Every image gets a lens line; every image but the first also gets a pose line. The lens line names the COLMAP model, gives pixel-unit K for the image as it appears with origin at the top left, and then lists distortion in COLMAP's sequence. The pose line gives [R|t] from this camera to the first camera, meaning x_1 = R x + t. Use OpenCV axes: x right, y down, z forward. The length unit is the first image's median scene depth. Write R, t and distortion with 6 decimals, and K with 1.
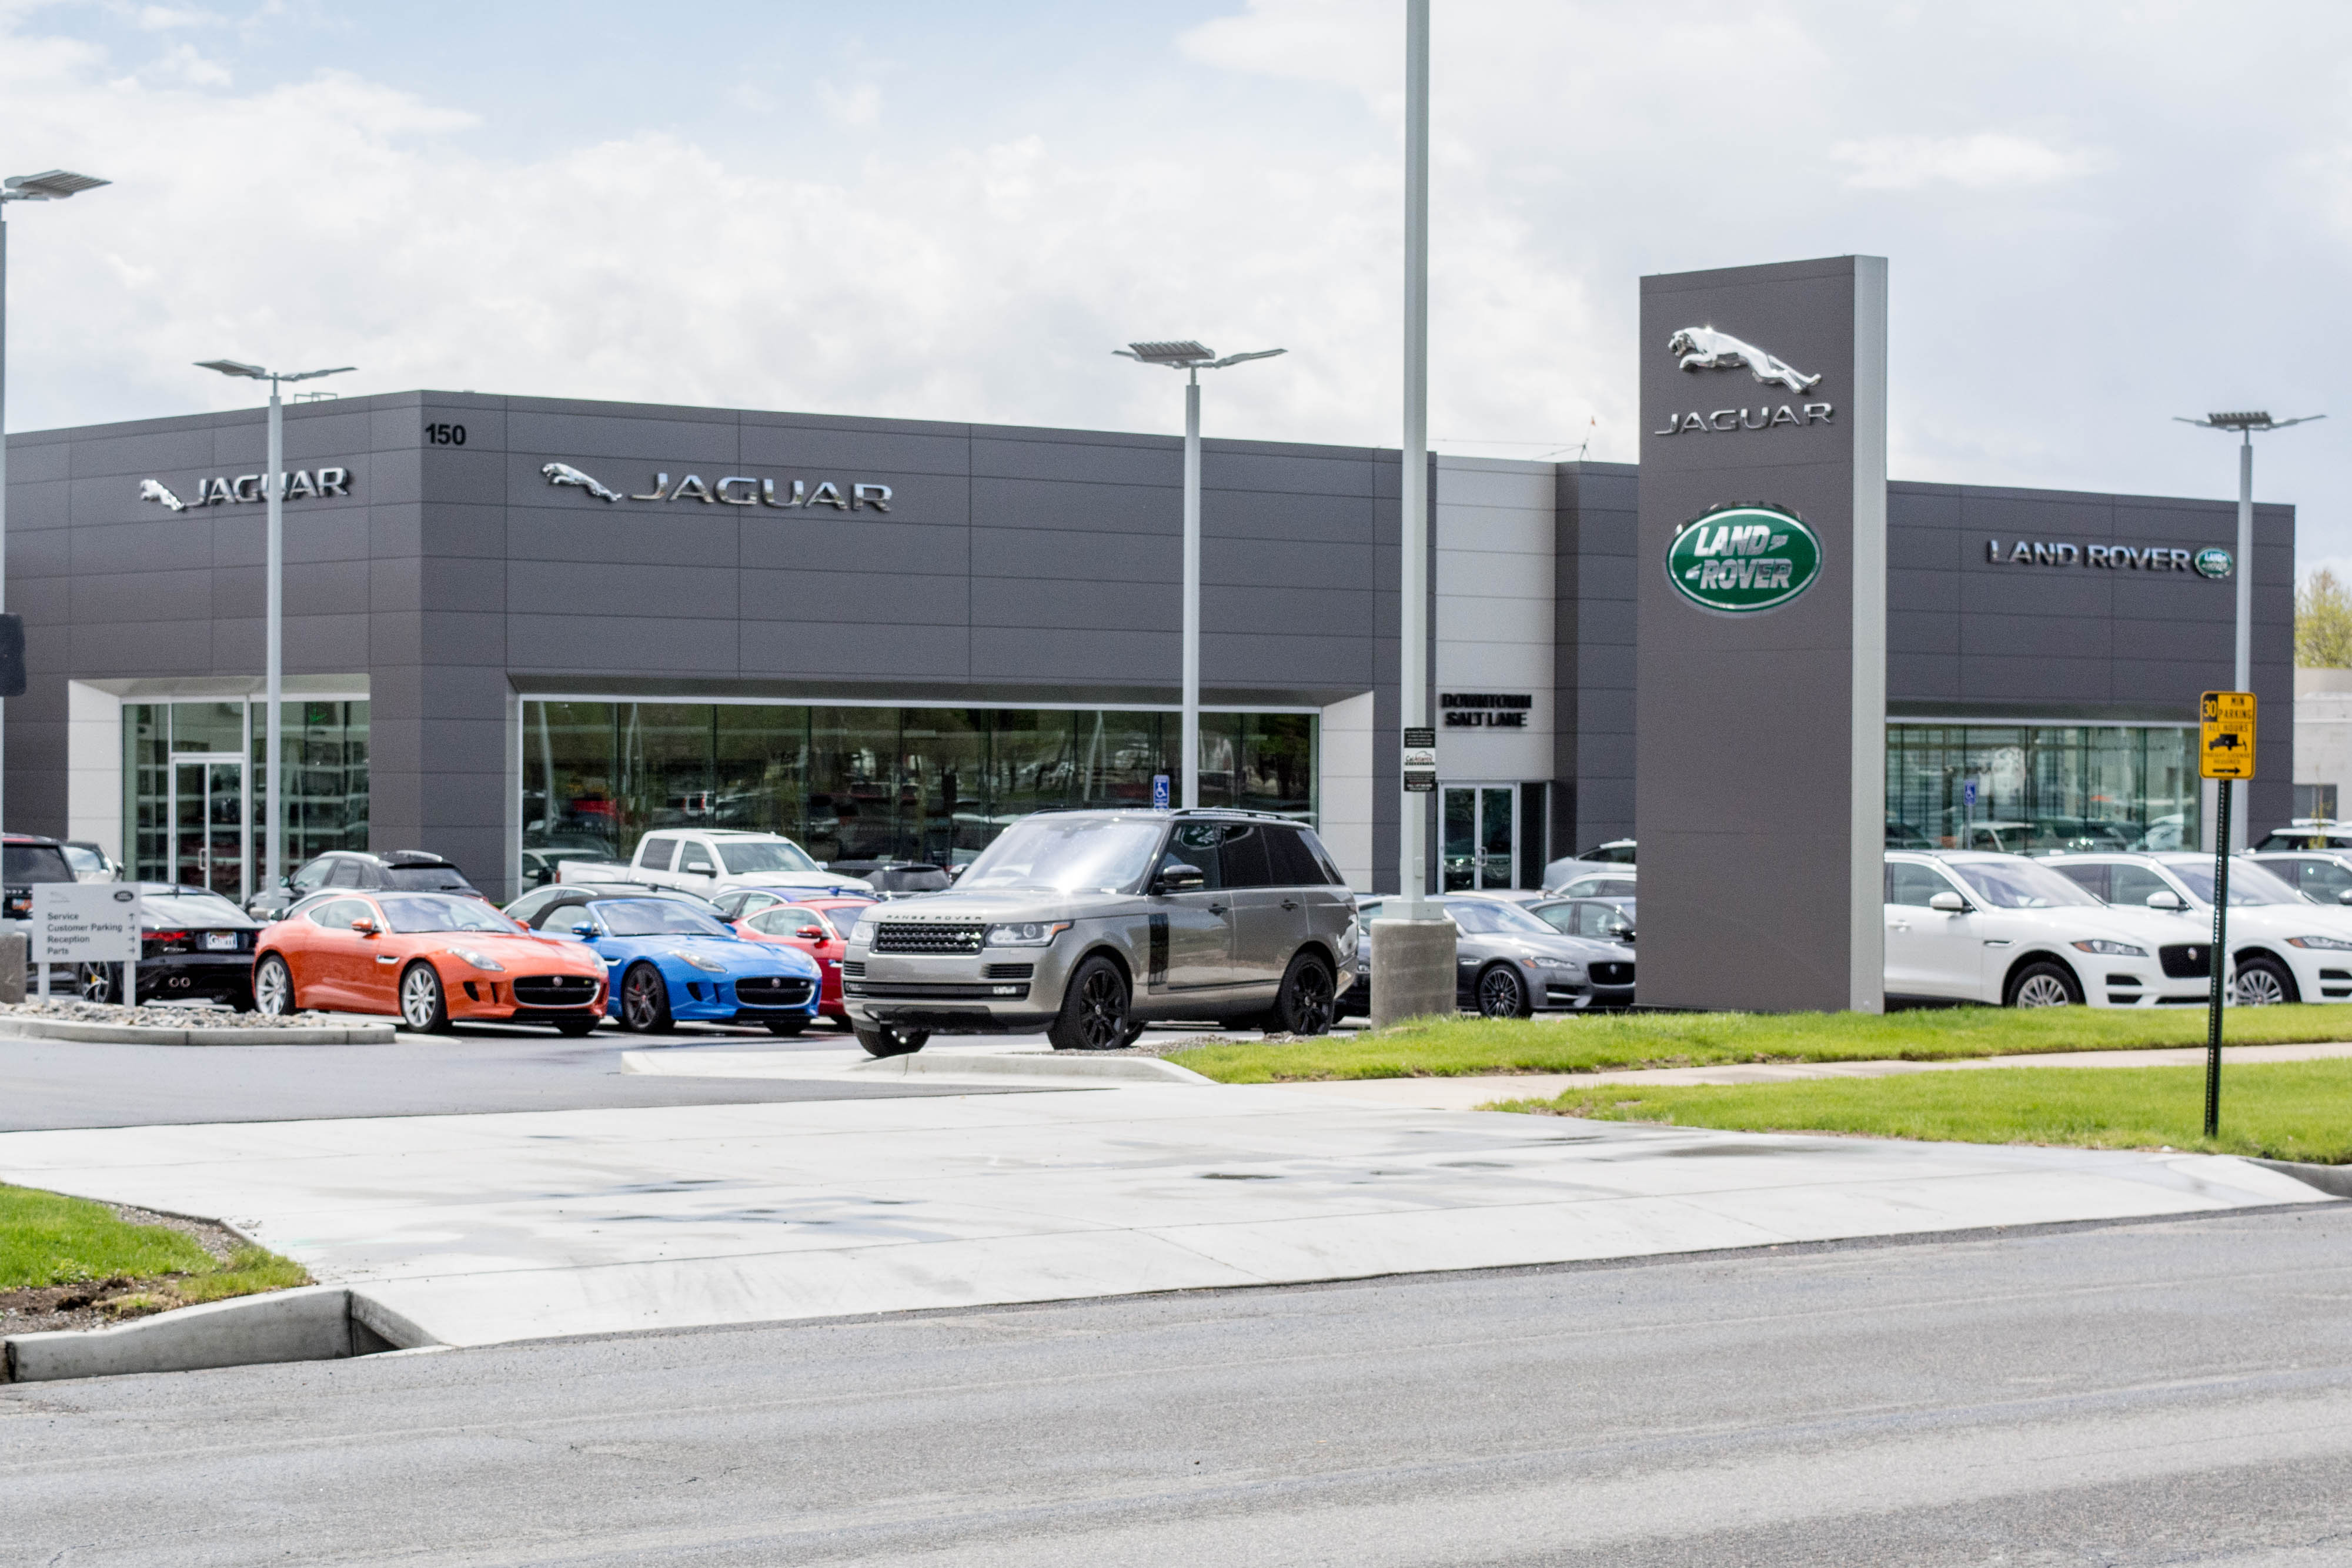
lens RADIAL K [[4891.1, 0, 1173.5], [0, 4891.1, 795.1], [0, 0, 1]] dist [0.031114, 0.000000]
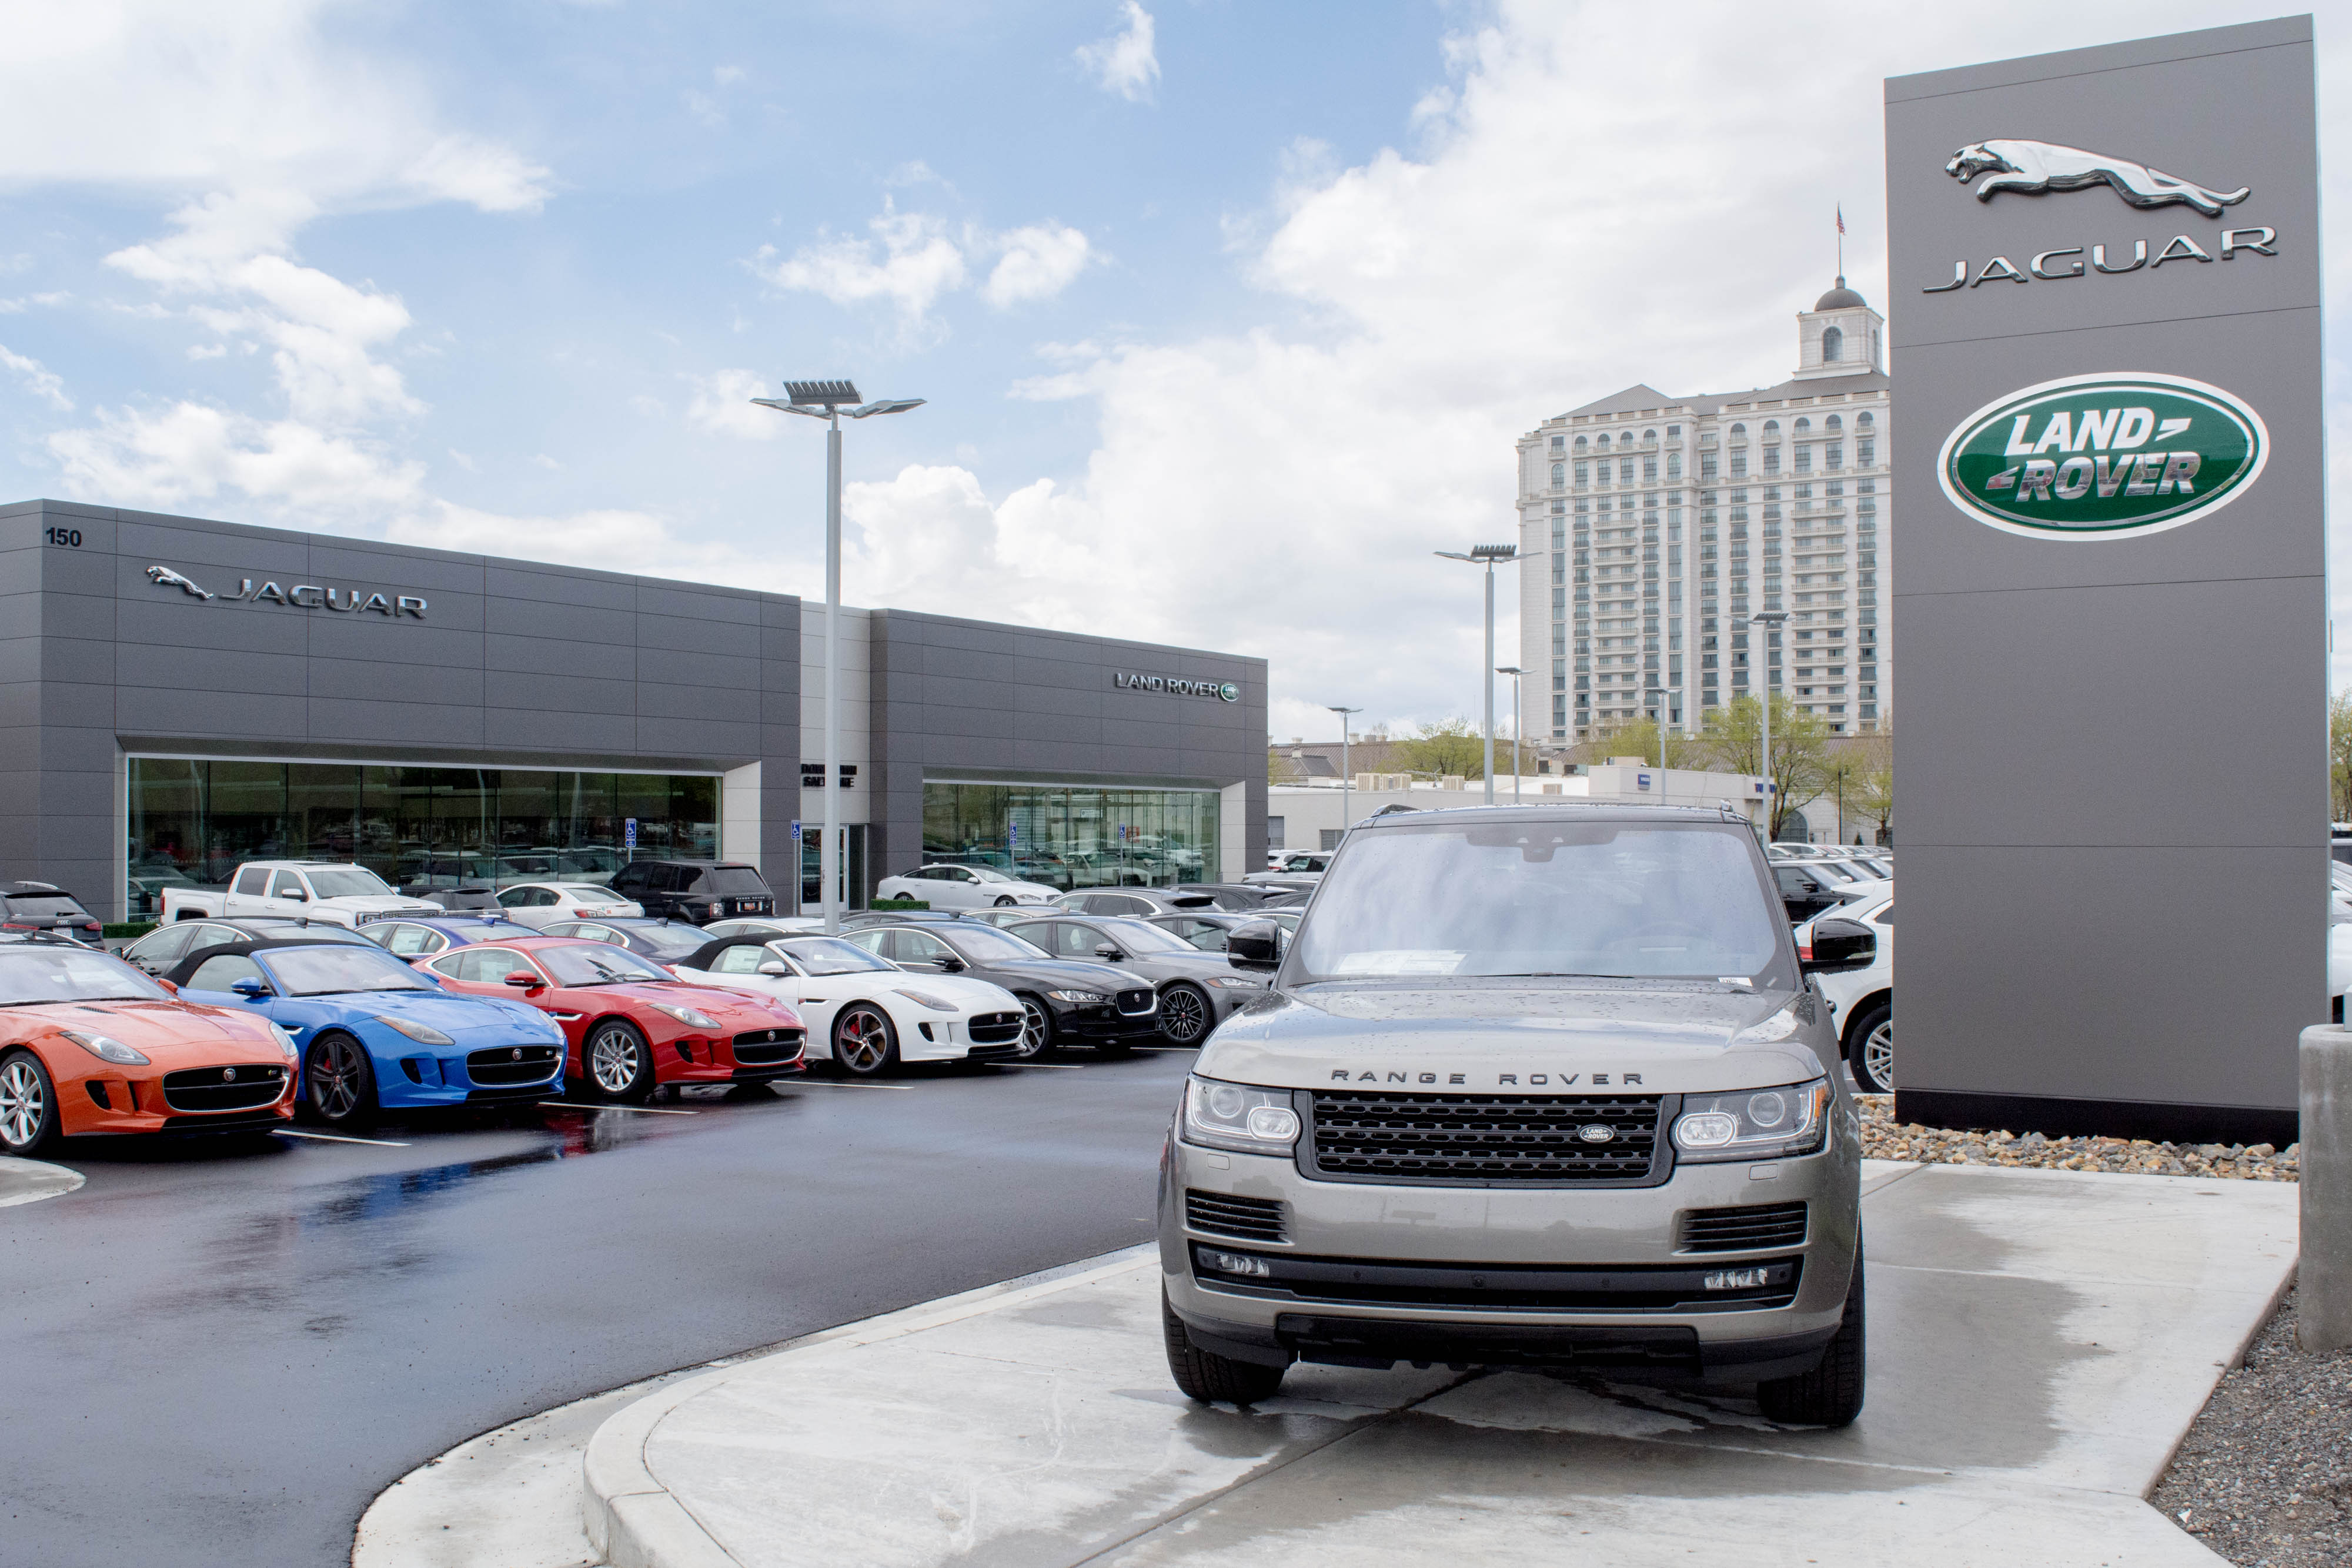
lens RADIAL K [[2259.4, 0, 1188.6], [0, 2259.4, 798.8], [0, 0, 1]] dist [-0.072939, 0.000000]
pose [[0.948632, -0.000384, 0.316381, -0.092120], [0.006489, 0.999813, -0.018243, 0.005013], [-0.316314, 0.019359, 0.948457, 0.624507]]
